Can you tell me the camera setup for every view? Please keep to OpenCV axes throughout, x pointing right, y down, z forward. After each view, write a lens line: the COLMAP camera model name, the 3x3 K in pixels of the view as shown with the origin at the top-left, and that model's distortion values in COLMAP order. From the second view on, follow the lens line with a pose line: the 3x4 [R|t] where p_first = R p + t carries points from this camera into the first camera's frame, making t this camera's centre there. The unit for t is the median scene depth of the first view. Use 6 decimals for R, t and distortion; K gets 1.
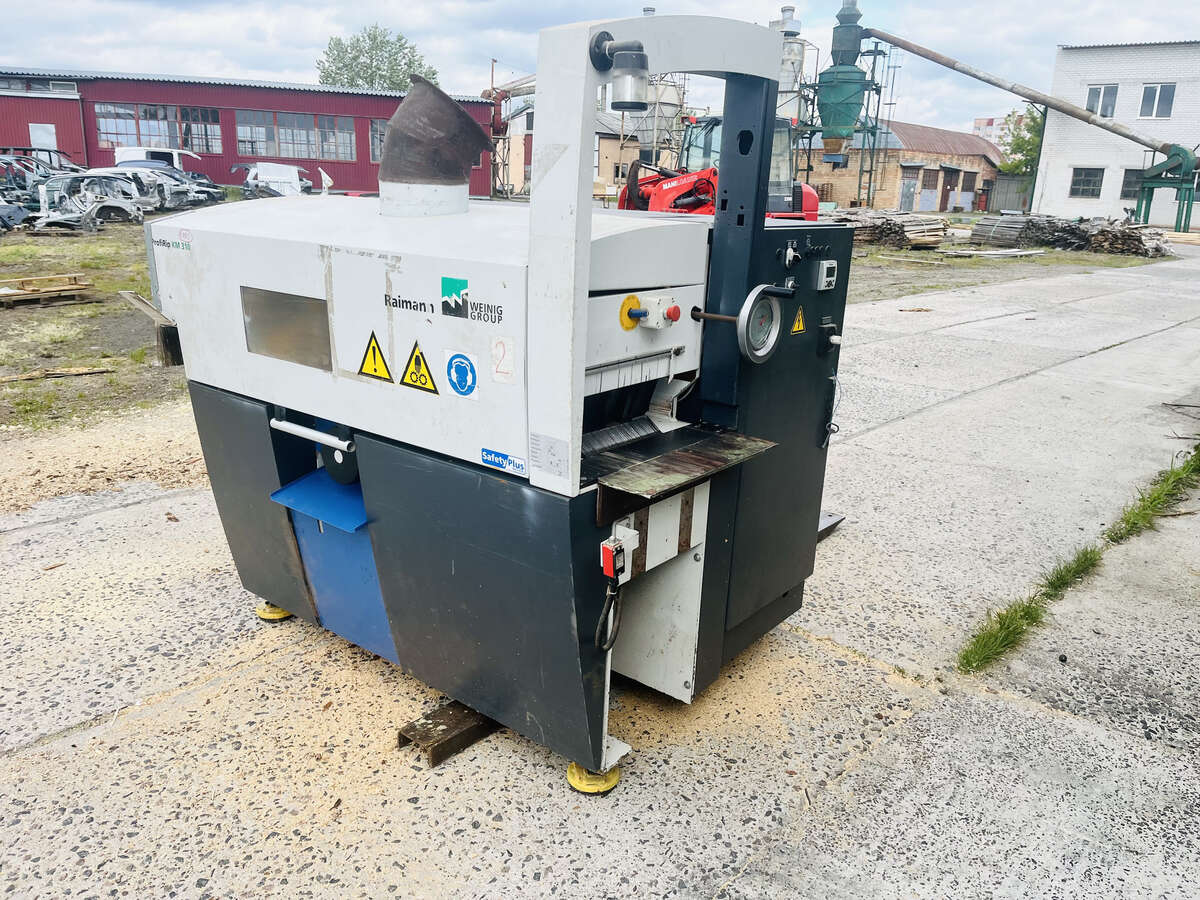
lens RADIAL K [[941.3, 0, 600.0], [0, 941.3, 450.0], [0, 0, 1]] dist [-0.001821, -0.001170]
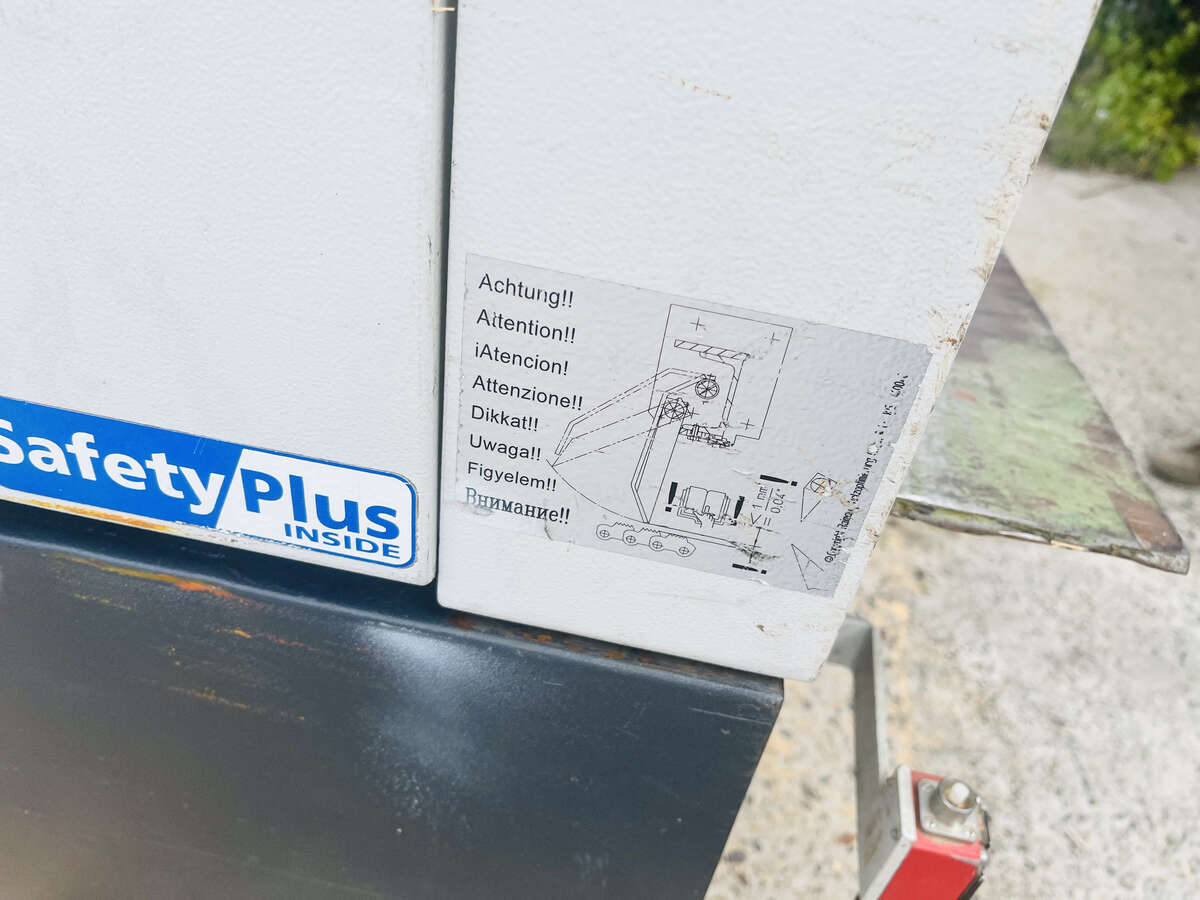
lens RADIAL K [[941.3, 0, 600.0], [0, 941.3, 450.0], [0, 0, 1]] dist [-0.001821, -0.001170]
pose [[0.870329, -0.203355, 0.448525, -0.110549], [0.040526, 0.937249, 0.346297, -0.033301], [-0.490801, -0.283215, 0.823956, 0.869755]]
